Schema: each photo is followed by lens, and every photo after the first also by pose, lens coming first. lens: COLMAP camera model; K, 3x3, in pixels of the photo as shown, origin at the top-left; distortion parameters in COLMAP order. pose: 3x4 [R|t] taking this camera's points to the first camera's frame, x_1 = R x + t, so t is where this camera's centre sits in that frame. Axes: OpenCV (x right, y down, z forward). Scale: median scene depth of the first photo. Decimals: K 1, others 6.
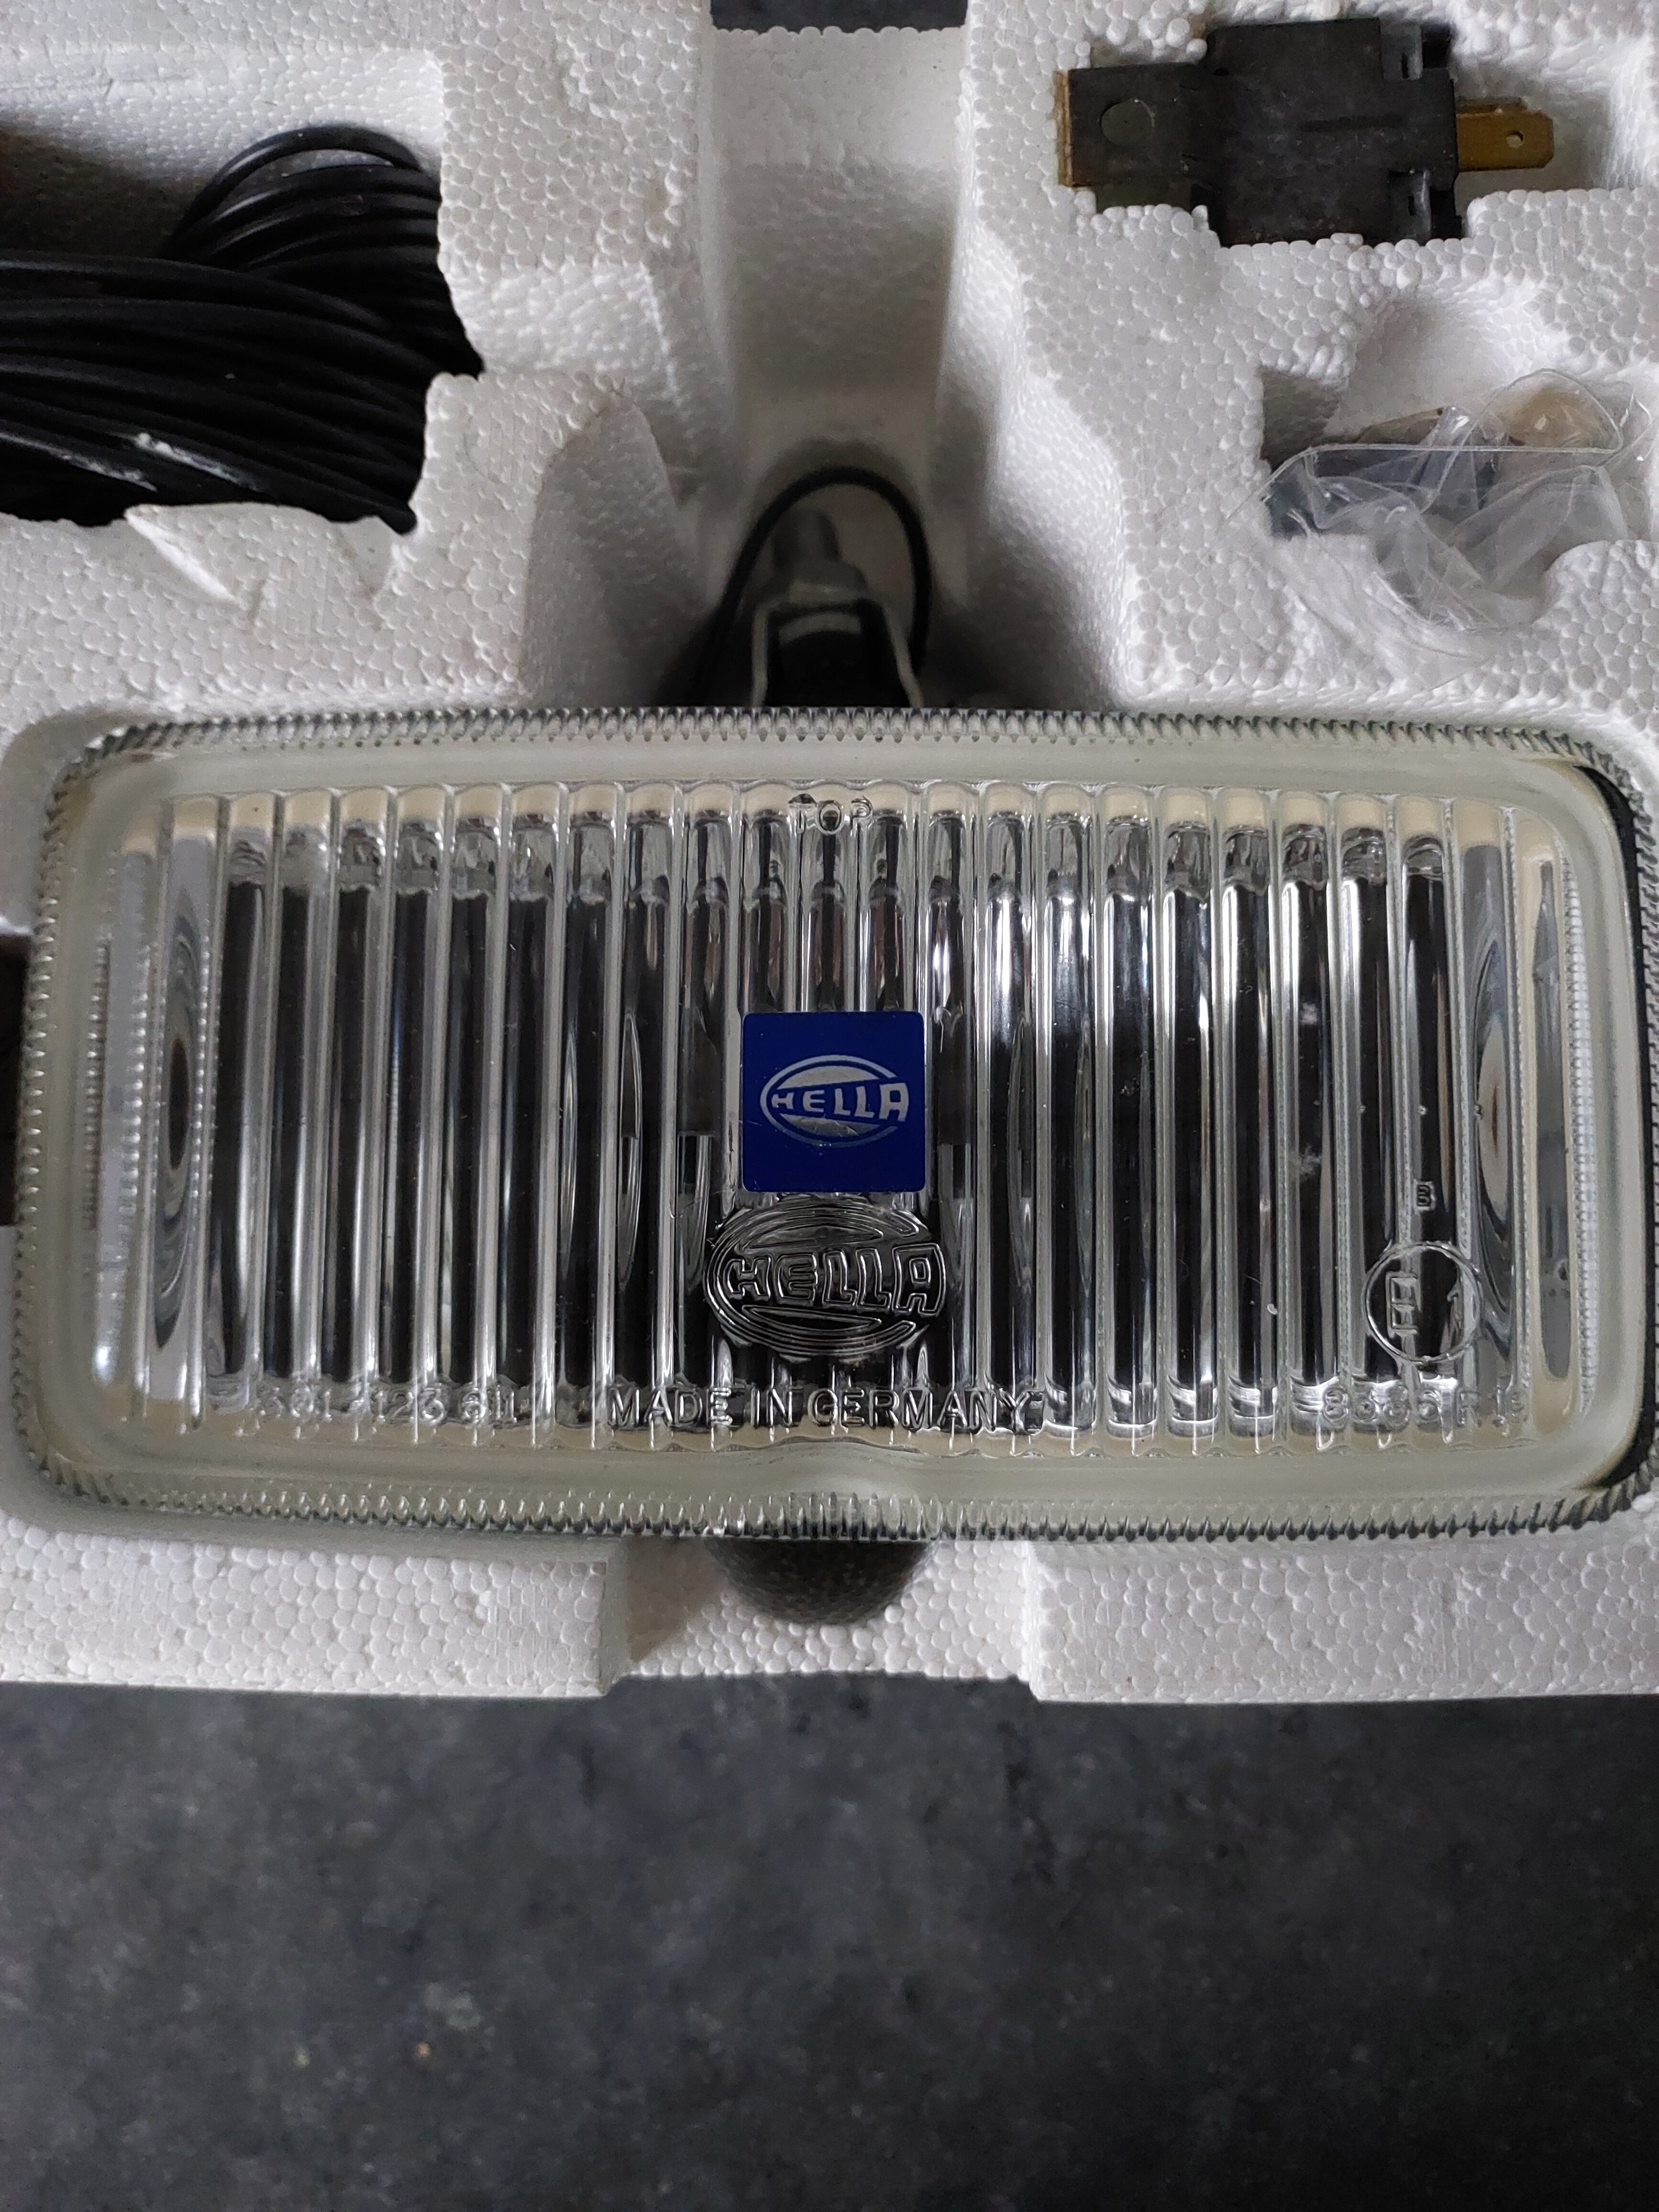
lens RADIAL K [[1714.0, 0, 831.6], [0, 1714.0, 1110.8], [0, 0, 1]] dist [-0.021052, 0.035288]
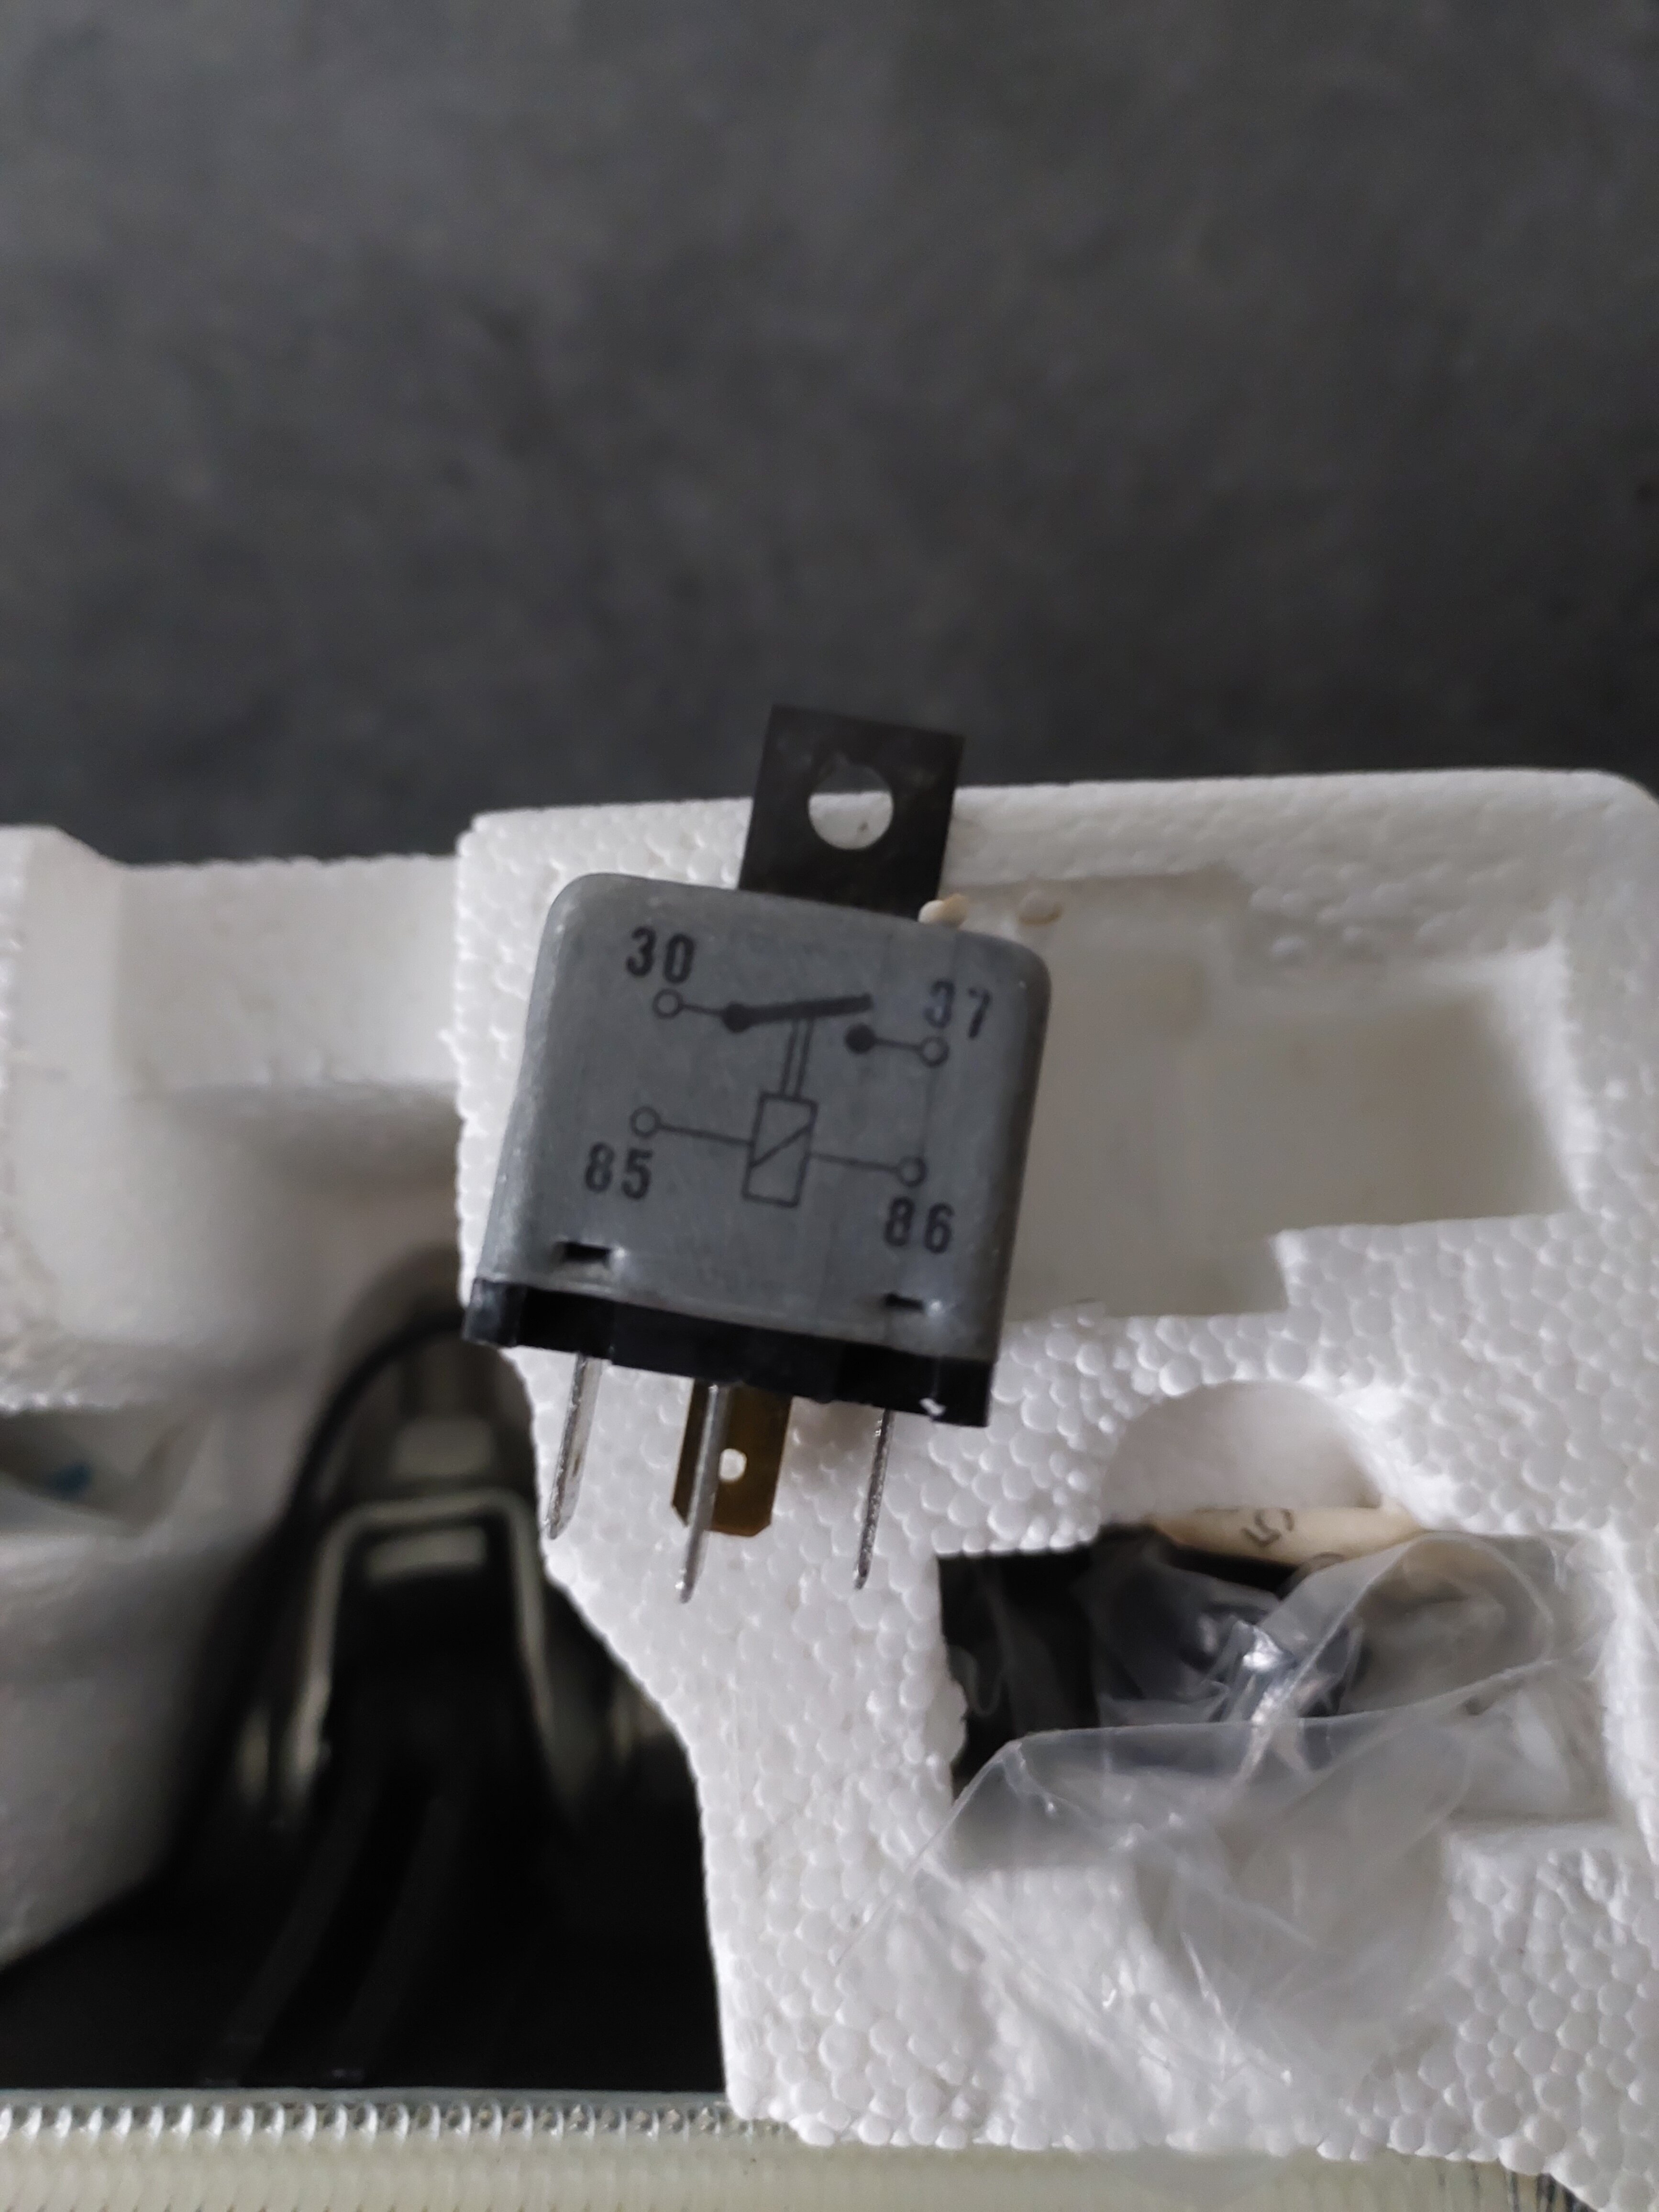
lens RADIAL K [[1714.0, 0, 804.9], [0, 1714.0, 1191.8], [0, 0, 1]] dist [-0.021052, 0.035288]
pose [[0.998816, -0.043964, -0.020844, 0.223240], [0.043951, 0.999033, -0.001094, -0.561898], [0.020872, 0.000177, 0.999782, 0.401421]]
